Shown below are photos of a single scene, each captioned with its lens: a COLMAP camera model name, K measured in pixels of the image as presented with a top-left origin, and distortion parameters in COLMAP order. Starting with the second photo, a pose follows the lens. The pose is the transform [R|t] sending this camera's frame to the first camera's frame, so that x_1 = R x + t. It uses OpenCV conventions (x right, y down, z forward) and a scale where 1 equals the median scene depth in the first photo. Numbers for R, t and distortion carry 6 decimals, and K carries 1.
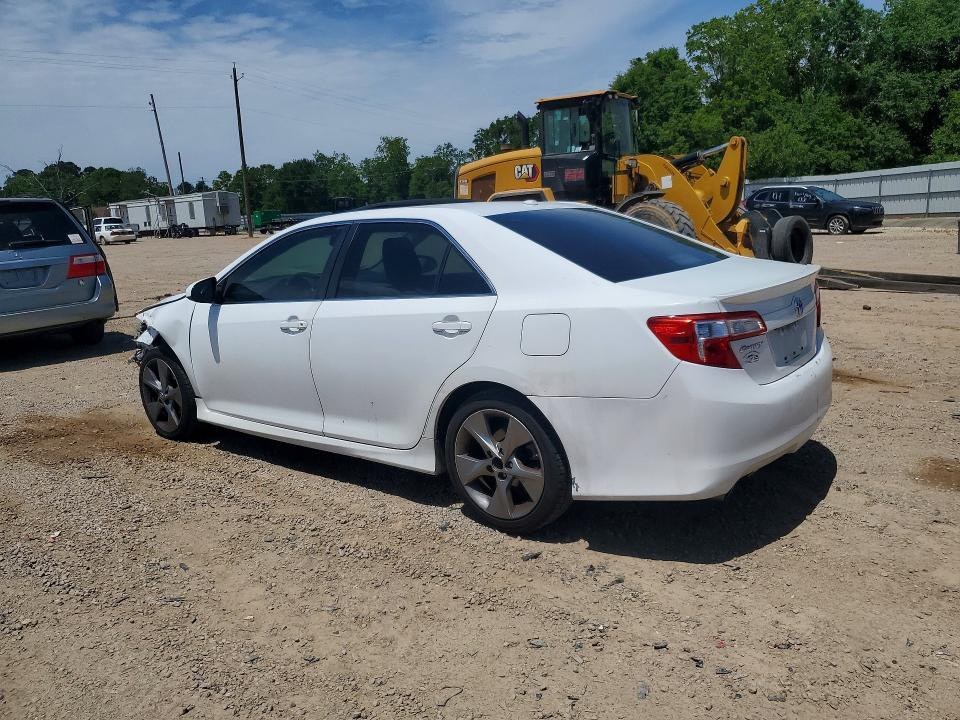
lens RADIAL K [[729.7, 0, 474.7], [0, 729.7, 360.3], [0, 0, 1]] dist [-0.009411, 0.000004]
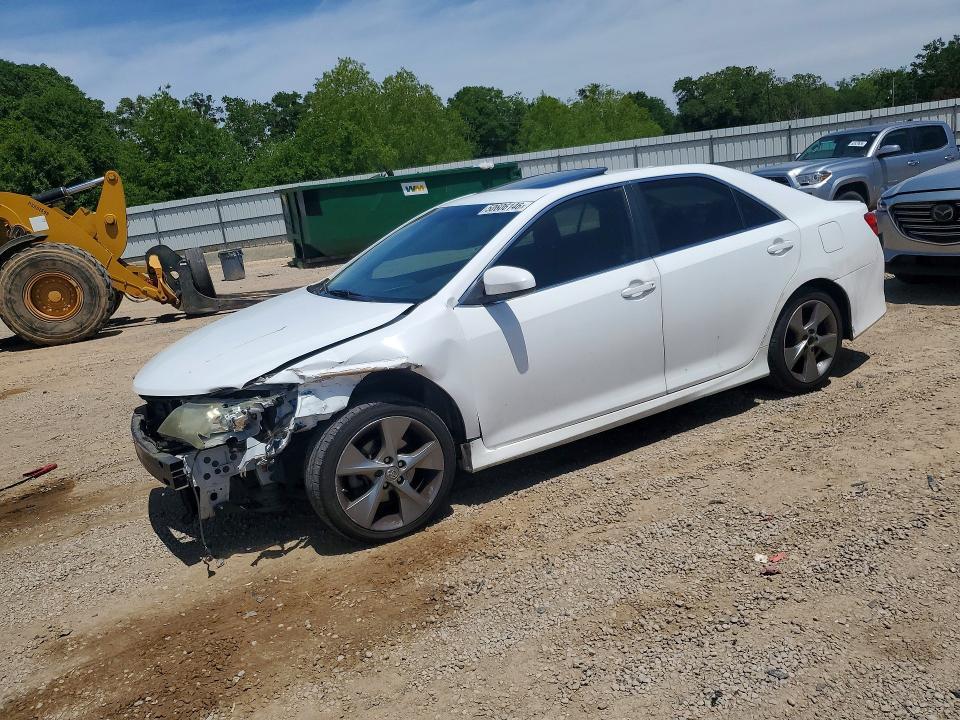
lens RADIAL K [[729.7, 0, 474.7], [0, 729.7, 360.3], [0, 0, 1]] dist [-0.009411, 0.000004]
pose [[0.452424, -0.227128, 0.862395, -0.122924], [0.290298, 0.951864, 0.098398, -0.011978], [-0.843232, 0.205834, 0.496581, 0.075131]]
